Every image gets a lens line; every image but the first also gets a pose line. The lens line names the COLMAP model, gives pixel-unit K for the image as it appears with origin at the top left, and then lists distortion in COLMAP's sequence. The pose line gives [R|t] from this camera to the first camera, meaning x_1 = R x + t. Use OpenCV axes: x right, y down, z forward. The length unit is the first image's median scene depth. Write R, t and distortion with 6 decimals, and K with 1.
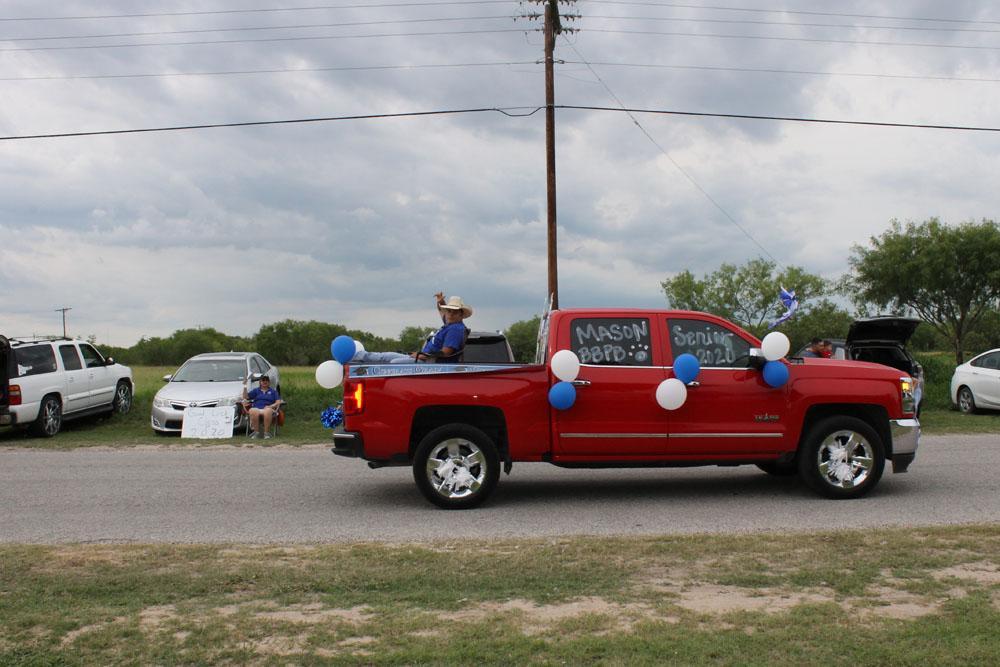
lens RADIAL K [[964.5, 0, 500.0], [0, 964.5, 333.5], [0, 0, 1]] dist [-0.145315, 0.154522]
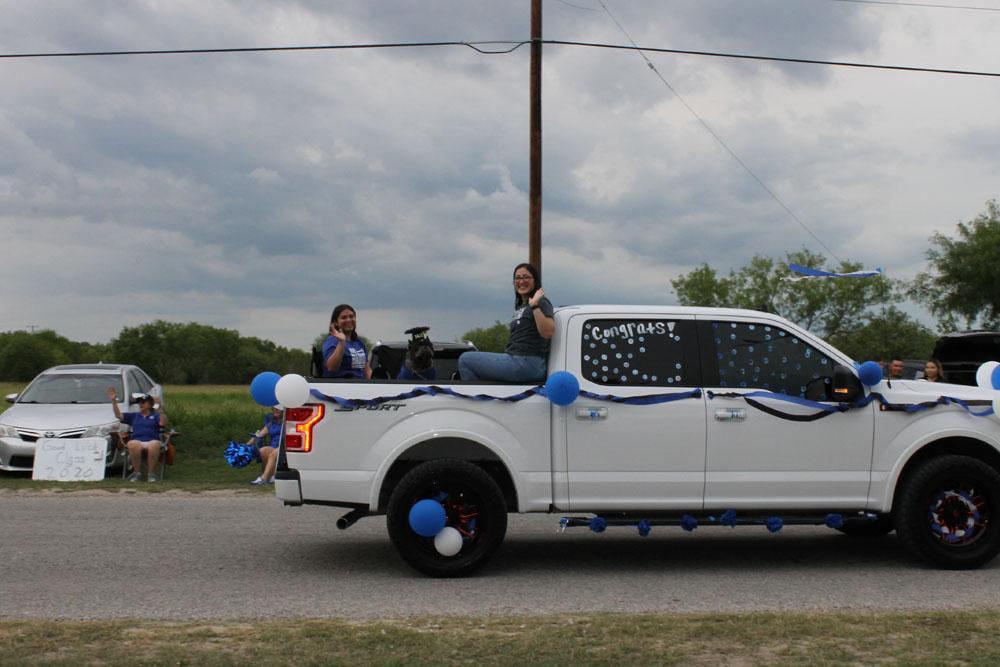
lens RADIAL K [[1306.1, 0, 500.0], [0, 1306.1, 333.5], [0, 0, 1]] dist [-0.070029, 0.112788]
pose [[0.998938, 0.017811, 0.042488, -0.032213], [-0.017423, 0.999803, -0.009501, 0.000687], [-0.042649, 0.008750, 0.999052, -0.021243]]
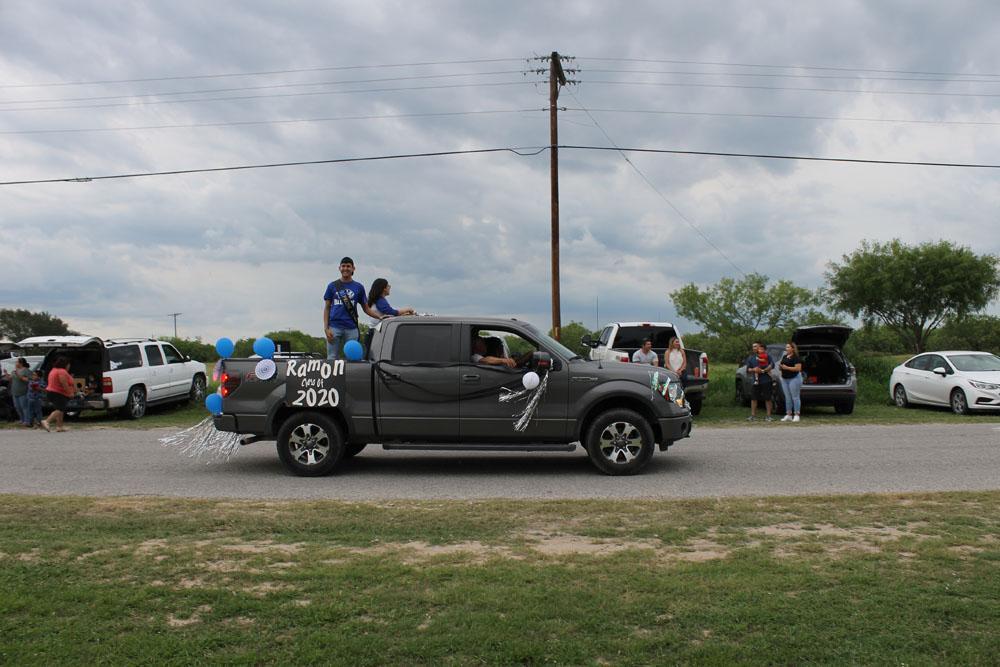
lens RADIAL K [[838.5, 0, 500.0], [0, 838.5, 333.5], [0, 0, 1]] dist [-0.165789, 0.154362]
pose [[0.998119, 0.004142, -0.061173, 0.110492], [-0.004327, 0.999986, -0.002890, -0.004014], [0.061160, 0.003150, 0.998123, -0.078252]]
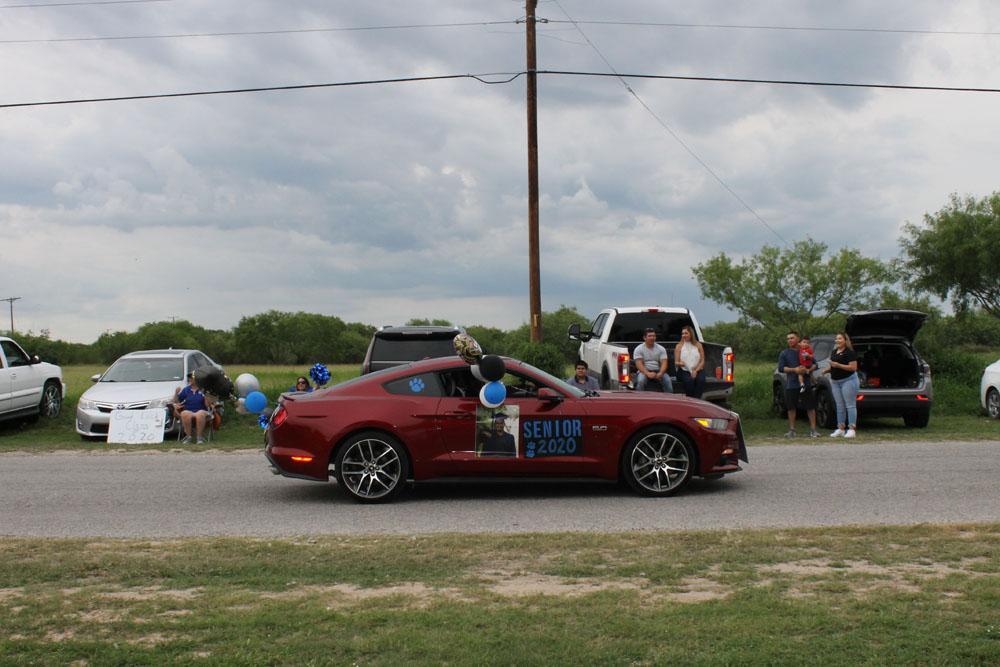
lens RADIAL K [[1152.5, 0, 500.0], [0, 1152.5, 333.5], [0, 0, 1]] dist [-0.098777, 0.129059]
pose [[0.999503, -0.000810, -0.031522, 0.126014], [0.001006, 0.999980, 0.006198, -0.003769], [0.031517, -0.006227, 0.999484, -0.143757]]
